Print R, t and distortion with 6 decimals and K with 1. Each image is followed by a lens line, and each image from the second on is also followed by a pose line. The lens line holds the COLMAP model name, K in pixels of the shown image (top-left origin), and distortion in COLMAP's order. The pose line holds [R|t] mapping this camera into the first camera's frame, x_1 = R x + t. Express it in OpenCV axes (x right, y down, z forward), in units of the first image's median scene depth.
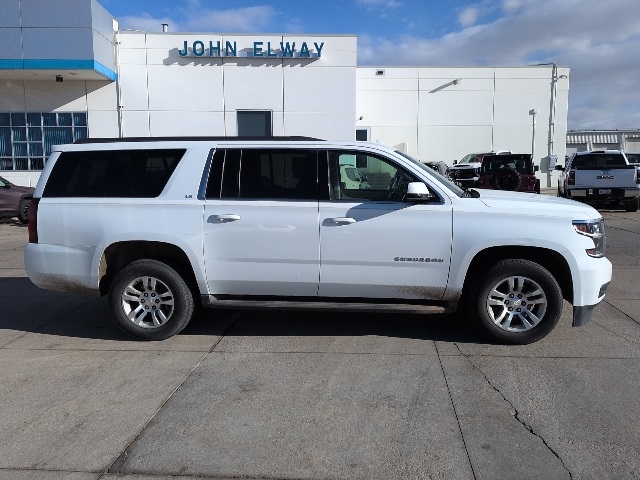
lens RADIAL K [[549.8, 0, 320.6], [0, 549.8, 238.8], [0, 0, 1]] dist [0.061925, -0.088234]
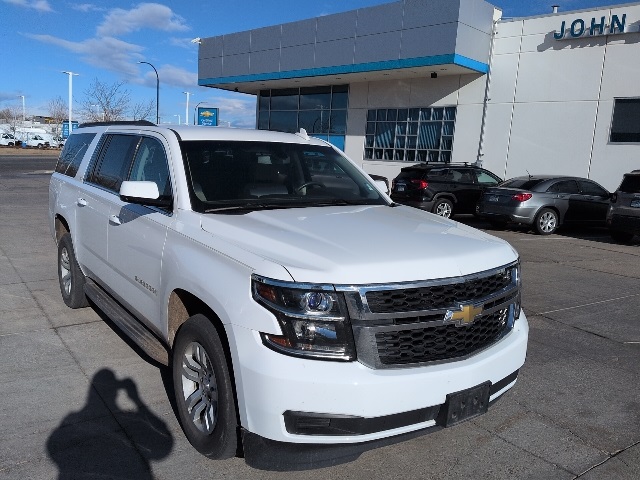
lens RADIAL K [[549.8, 0, 320.8], [0, 549.8, 239.7], [0, 0, 1]] dist [0.061925, -0.088234]
pose [[0.688892, 0.147289, -0.709742, 0.168187], [-0.140212, 0.987722, 0.068884, -0.020091], [0.711174, 0.052060, 0.701086, 0.120631]]
